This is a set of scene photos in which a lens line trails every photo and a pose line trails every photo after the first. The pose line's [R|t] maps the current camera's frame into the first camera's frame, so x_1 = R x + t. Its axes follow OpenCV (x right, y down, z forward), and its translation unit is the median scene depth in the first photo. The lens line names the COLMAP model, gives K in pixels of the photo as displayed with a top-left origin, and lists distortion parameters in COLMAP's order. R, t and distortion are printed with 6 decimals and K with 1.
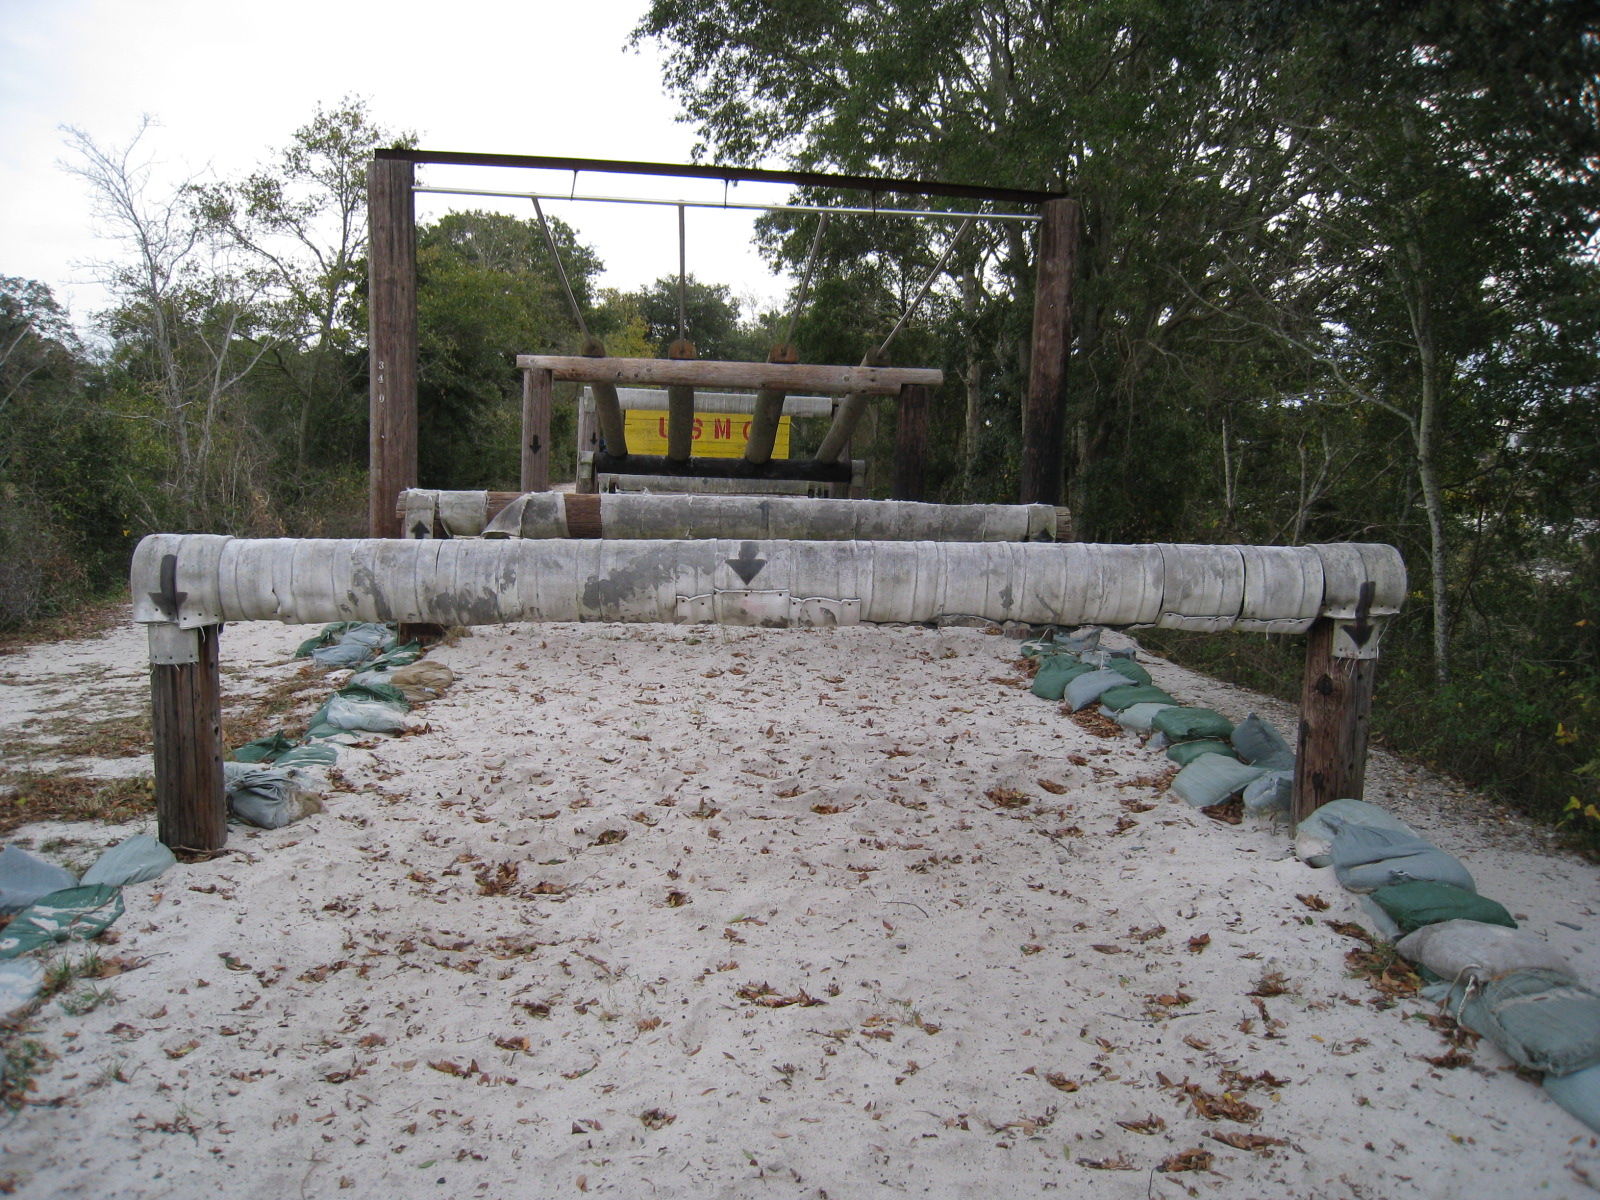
lens RADIAL K [[1309.9, 0, 800.0], [0, 1309.9, 600.0], [0, 0, 1]] dist [-0.173781, 0.136933]
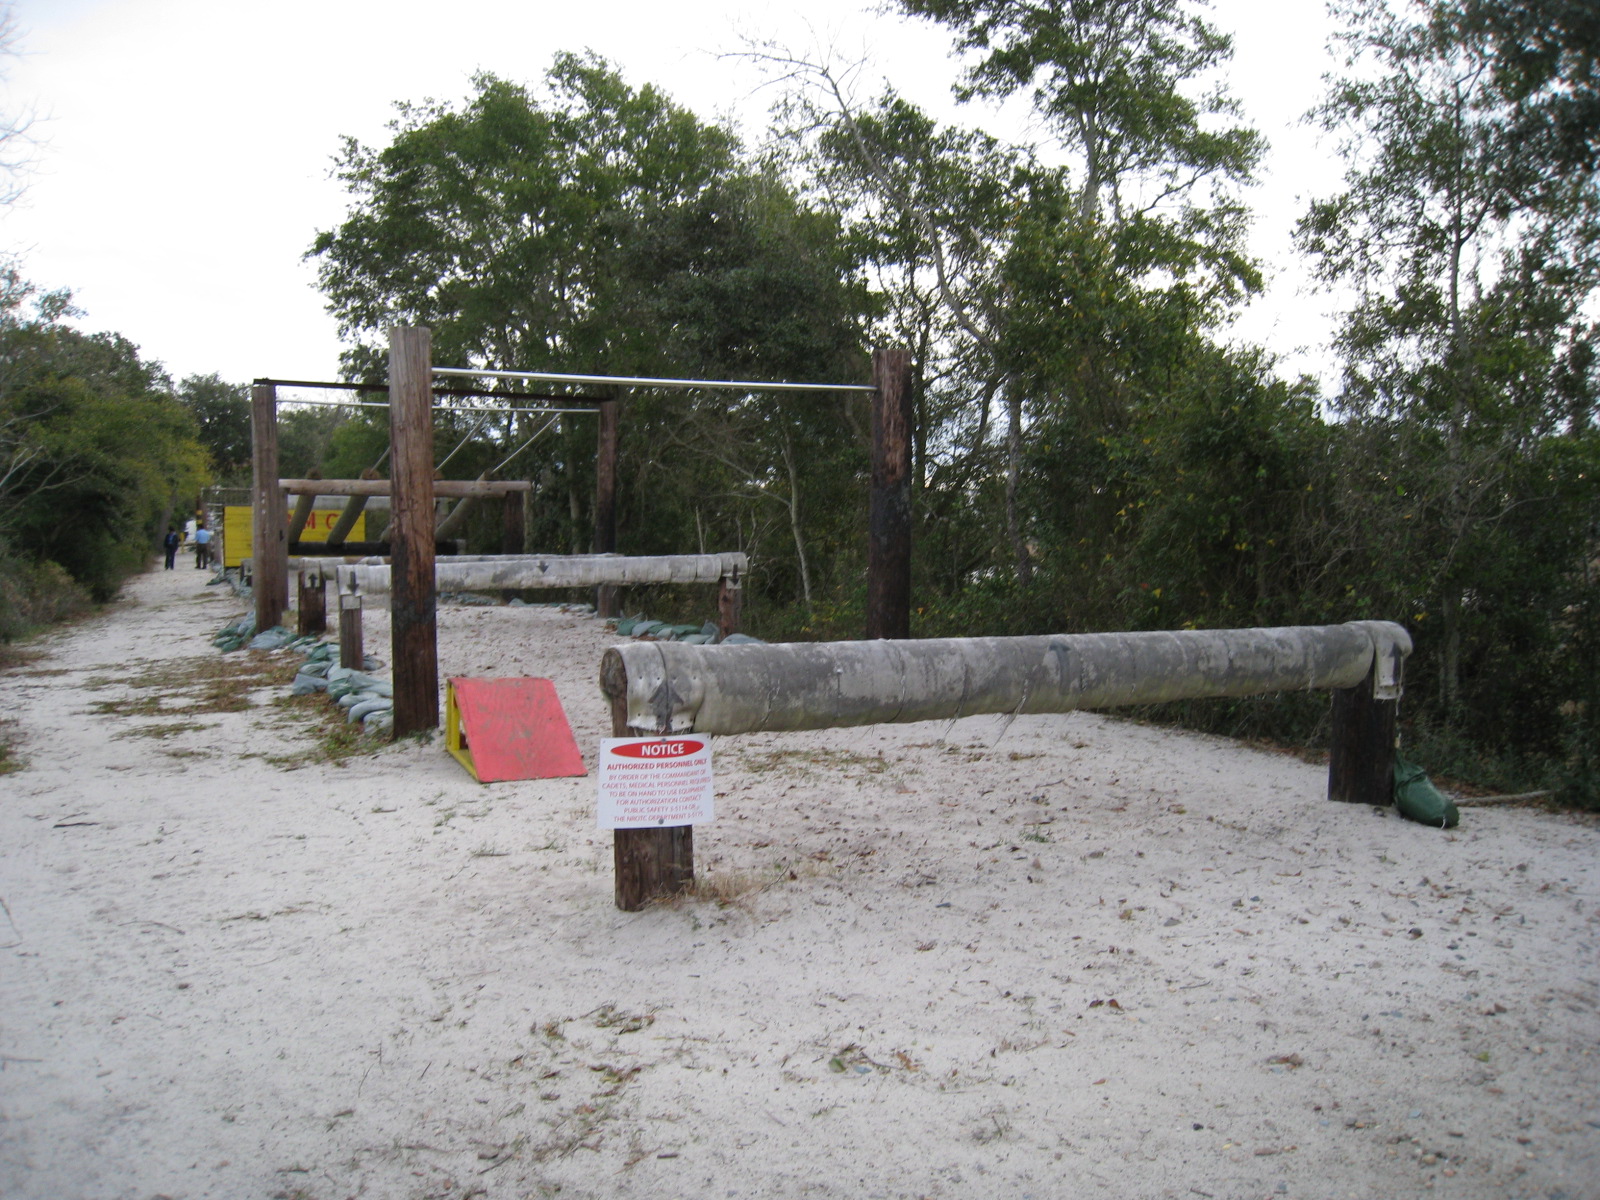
lens RADIAL K [[1309.9, 0, 800.0], [0, 1309.9, 600.0], [0, 0, 1]] dist [-0.173781, 0.136933]
pose [[0.927858, -0.052538, 0.369214, -0.600231], [0.074531, 0.996178, -0.045549, 0.230792], [-0.365410, 0.069781, 0.928227, -2.037014]]
